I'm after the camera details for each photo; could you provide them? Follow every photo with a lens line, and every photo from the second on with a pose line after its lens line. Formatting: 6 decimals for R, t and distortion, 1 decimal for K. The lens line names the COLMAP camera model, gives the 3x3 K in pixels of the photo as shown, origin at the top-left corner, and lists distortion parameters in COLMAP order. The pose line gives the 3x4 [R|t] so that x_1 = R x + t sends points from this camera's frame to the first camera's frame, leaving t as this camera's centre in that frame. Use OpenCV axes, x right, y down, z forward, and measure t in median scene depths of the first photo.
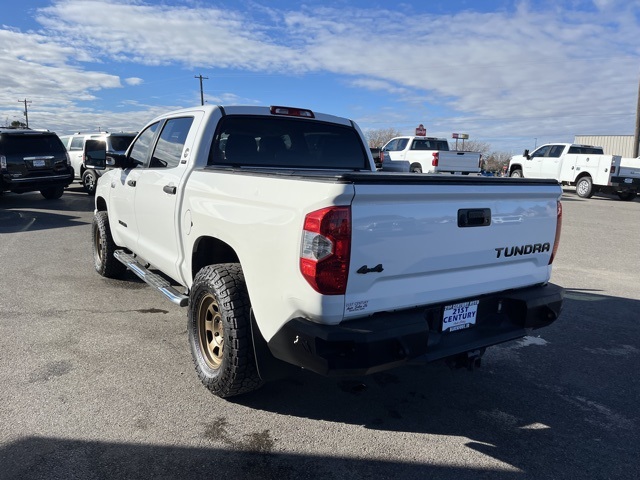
lens RADIAL K [[485.1, 0, 320.9], [0, 485.1, 245.0], [0, 0, 1]] dist [0.078659, -0.103548]
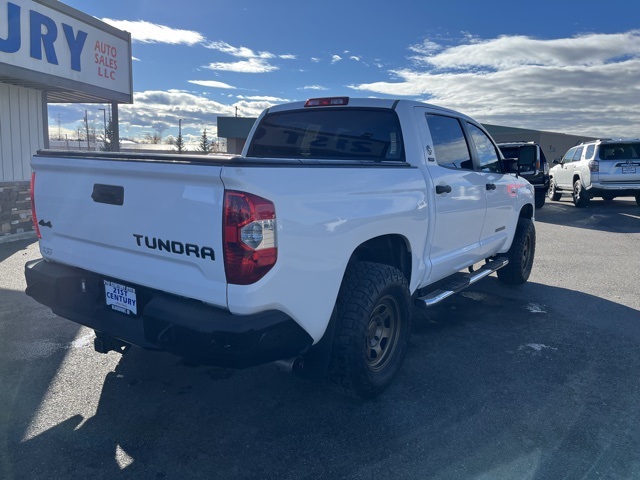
lens RADIAL K [[492.6, 0, 318.0], [0, 492.6, 242.0], [0, 0, 1]] dist [0.042776, -0.066389]
pose [[0.340091, 0.128549, -0.931565, 0.820246], [-0.171148, 0.982530, 0.073100, -0.063137], [0.924687, 0.134575, 0.356150, 0.622185]]
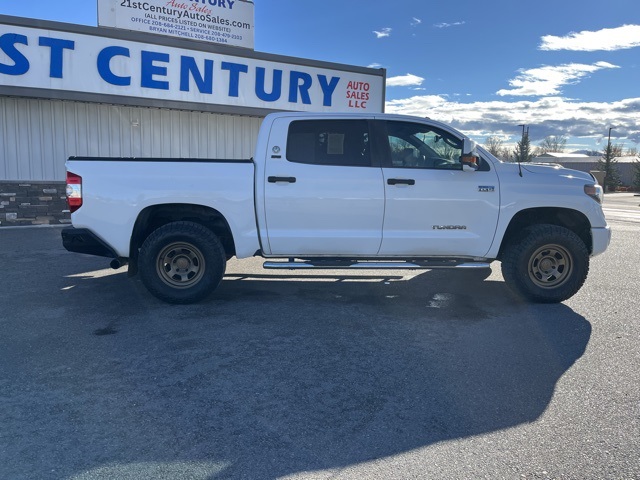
lens RADIAL K [[485.1, 0, 316.5], [0, 485.1, 234.3], [0, 0, 1]] dist [0.078659, -0.103548]
pose [[-0.505569, 0.079431, -0.859122, 1.006118], [-0.169632, 0.967167, 0.189244, -0.226878], [0.845946, 0.241410, -0.475495, 1.723390]]
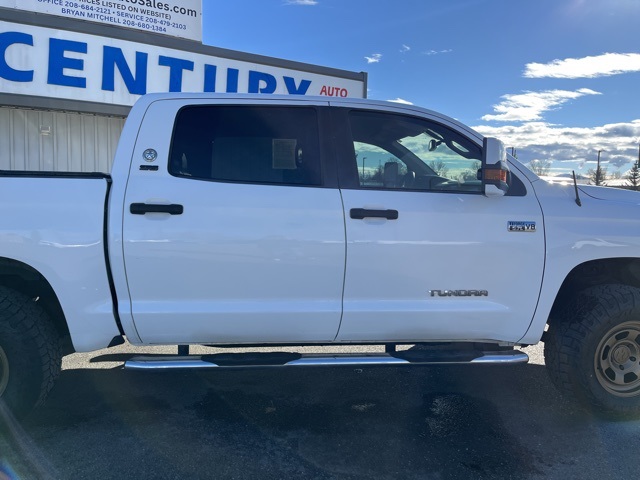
lens RADIAL K [[485.1, 0, 324.5], [0, 485.1, 236.9], [0, 0, 1]] dist [0.078659, -0.103548]
pose [[-0.473394, 0.045555, -0.879672, 0.531956], [-0.175896, 0.973659, 0.145081, -0.216050], [0.863110, 0.223411, -0.452911, 1.565896]]
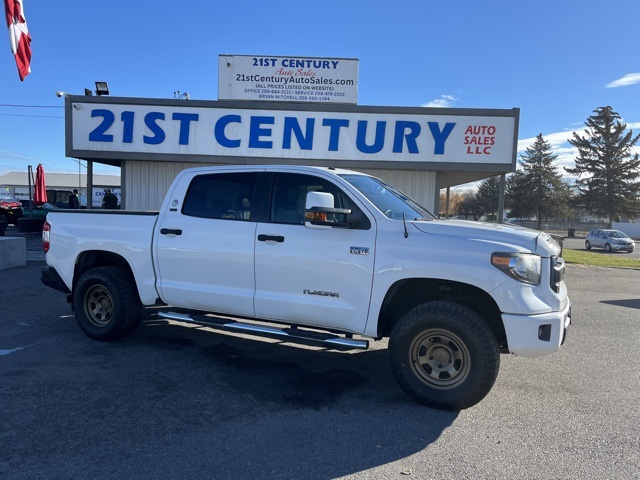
lens RADIAL K [[485.1, 0, 321.7], [0, 485.1, 240.9], [0, 0, 1]] dist [0.078659, -0.103548]
pose [[-0.869310, -0.024760, -0.493647, 0.356645], [-0.132688, 0.973774, 0.184821, -0.359593], [0.476124, 0.226168, -0.849796, 2.235675]]
